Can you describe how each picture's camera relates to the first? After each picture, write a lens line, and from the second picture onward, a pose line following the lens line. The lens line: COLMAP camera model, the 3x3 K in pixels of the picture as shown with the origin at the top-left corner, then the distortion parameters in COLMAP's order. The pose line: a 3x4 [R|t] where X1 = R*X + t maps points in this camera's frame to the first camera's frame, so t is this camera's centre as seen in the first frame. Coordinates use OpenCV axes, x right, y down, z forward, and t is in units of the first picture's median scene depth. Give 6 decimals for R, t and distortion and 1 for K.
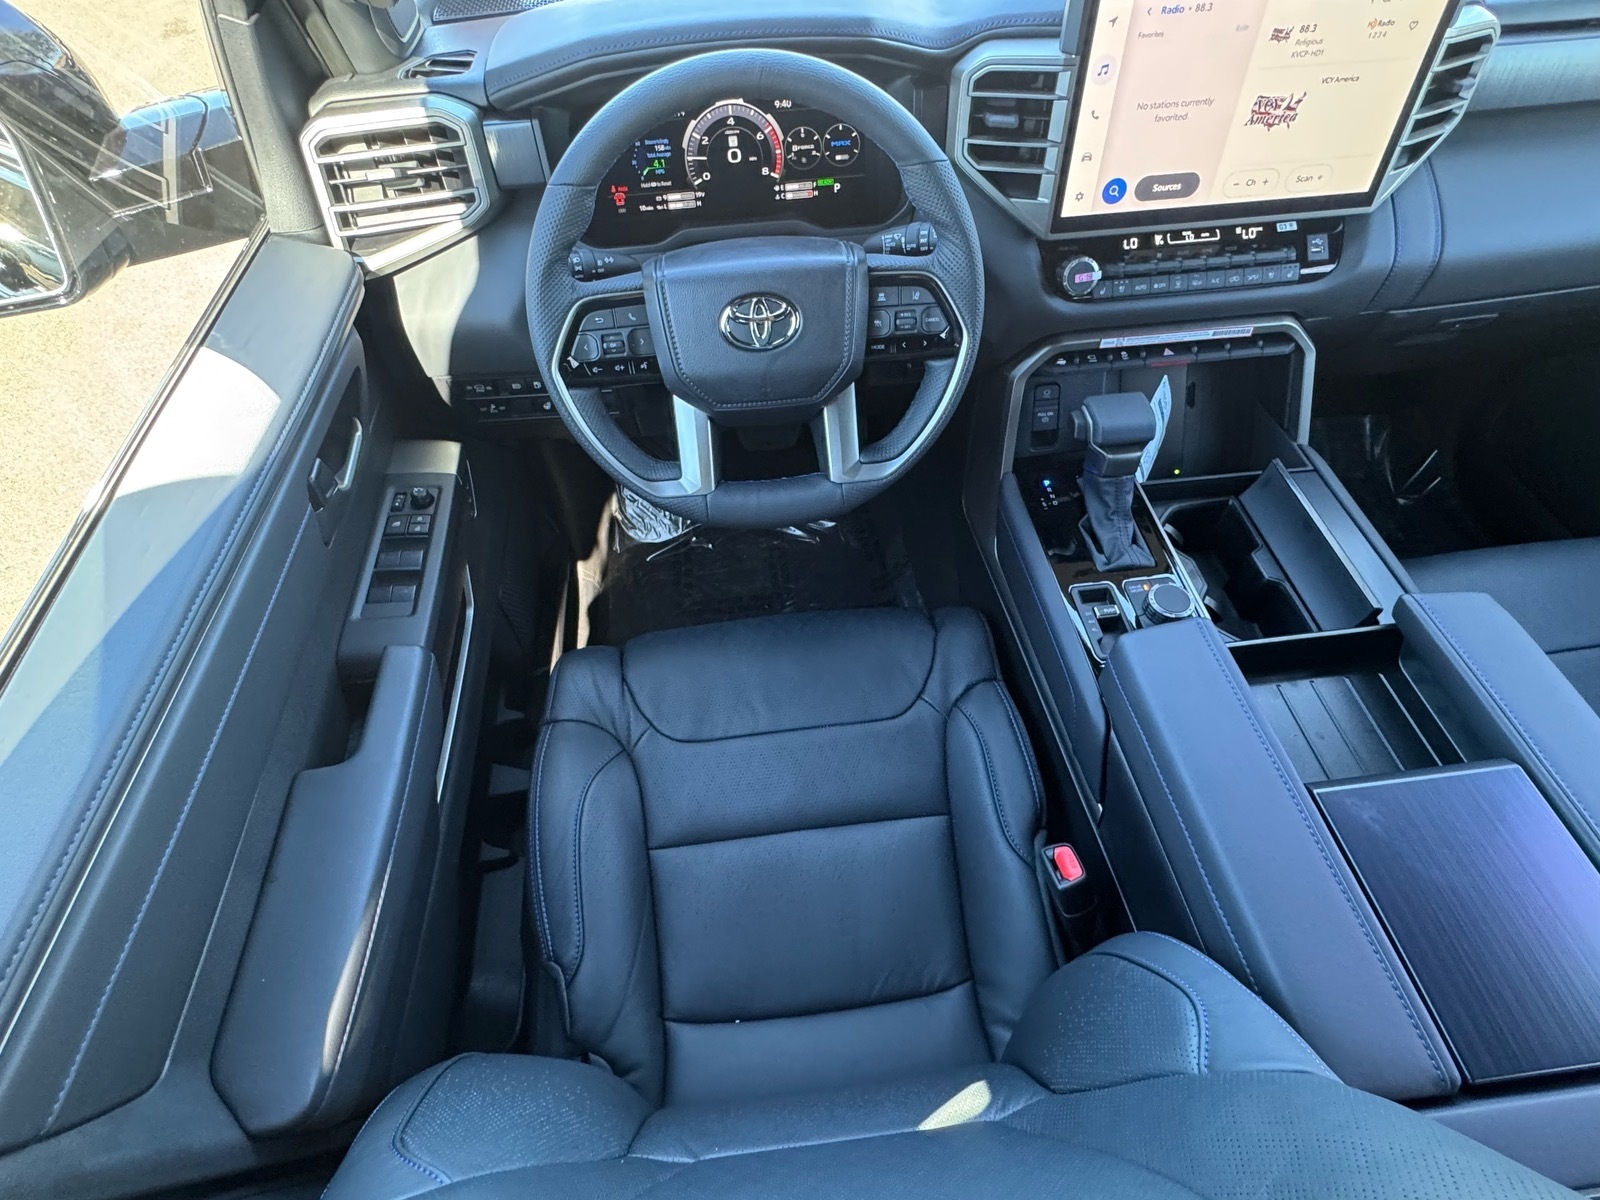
lens RADIAL K [[821.7, 0, 793.9], [0, 821.7, 595.9], [0, 0, 1]] dist [-0.004063, 0.000533]
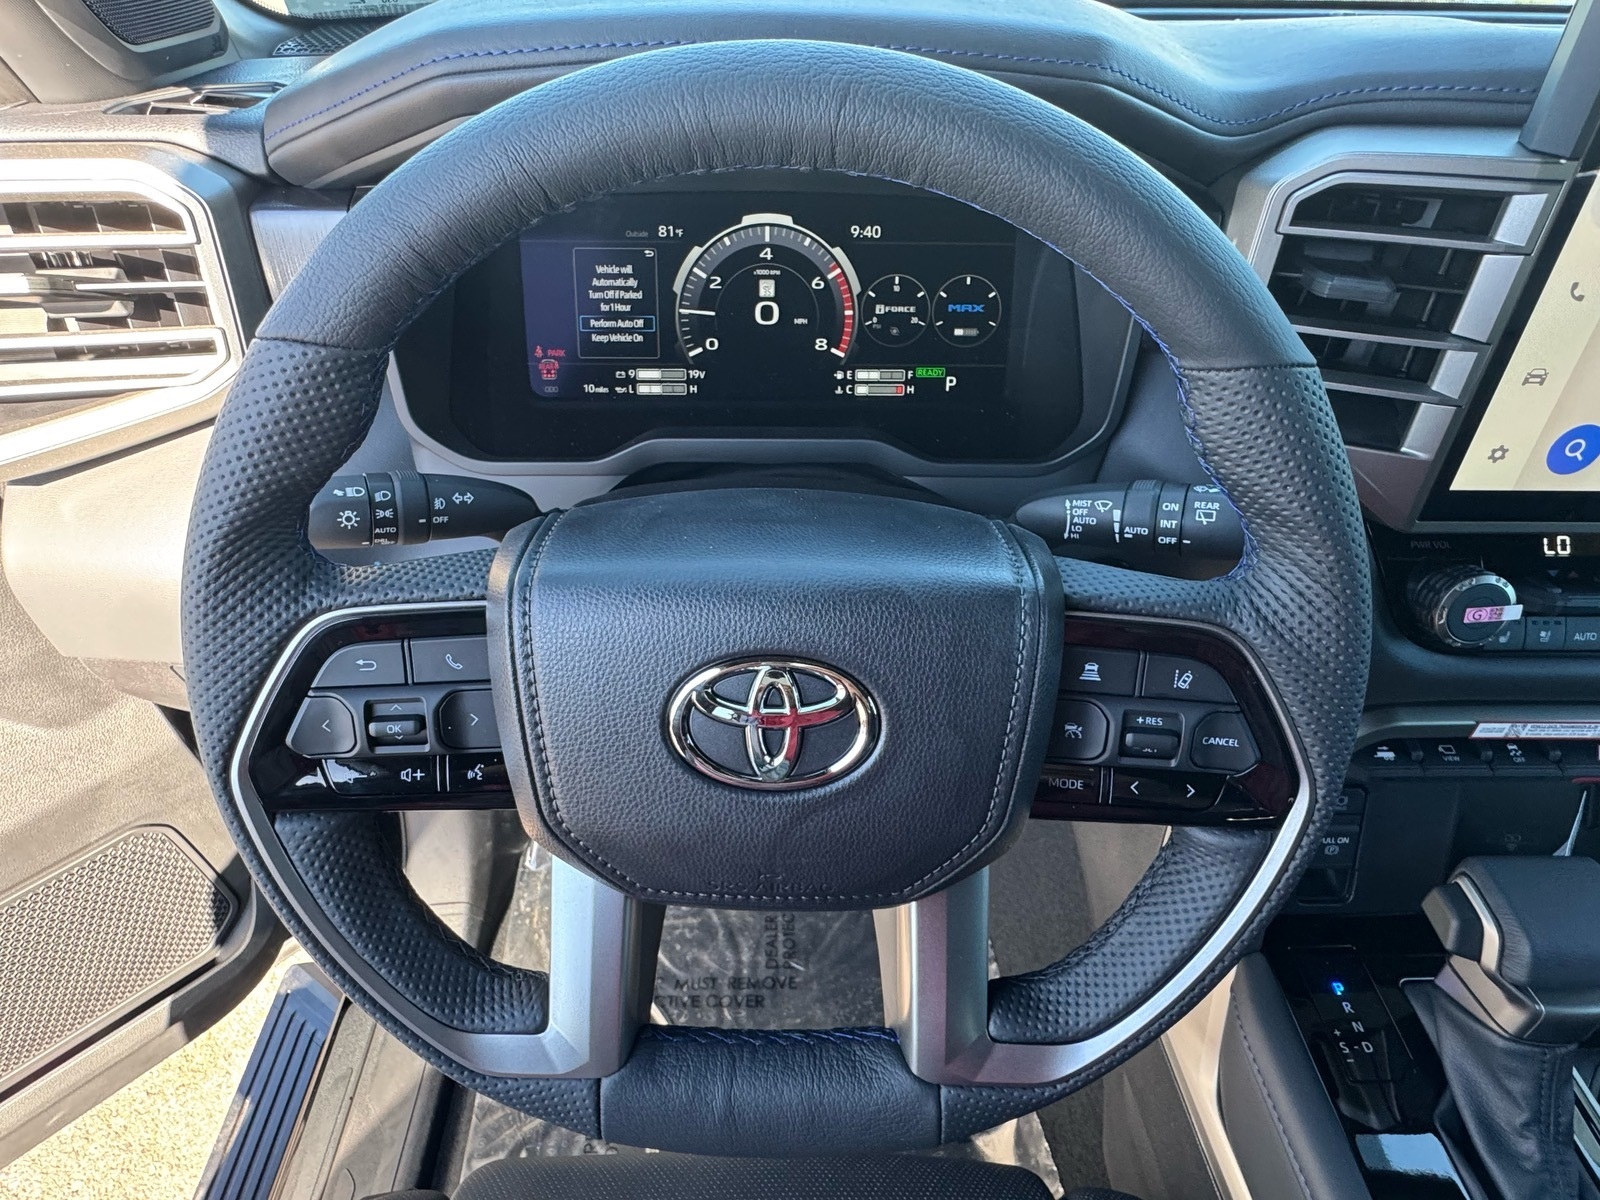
lens RADIAL K [[900.2, 0, 770.4], [0, 900.2, 603.3], [0, 0, 1]] dist [0.000730, -0.005221]
pose [[0.993804, 0.098183, -0.052098, -0.021857], [-0.106238, 0.976875, -0.185549, -0.256066], [0.032676, 0.189934, 0.981253, 0.485285]]
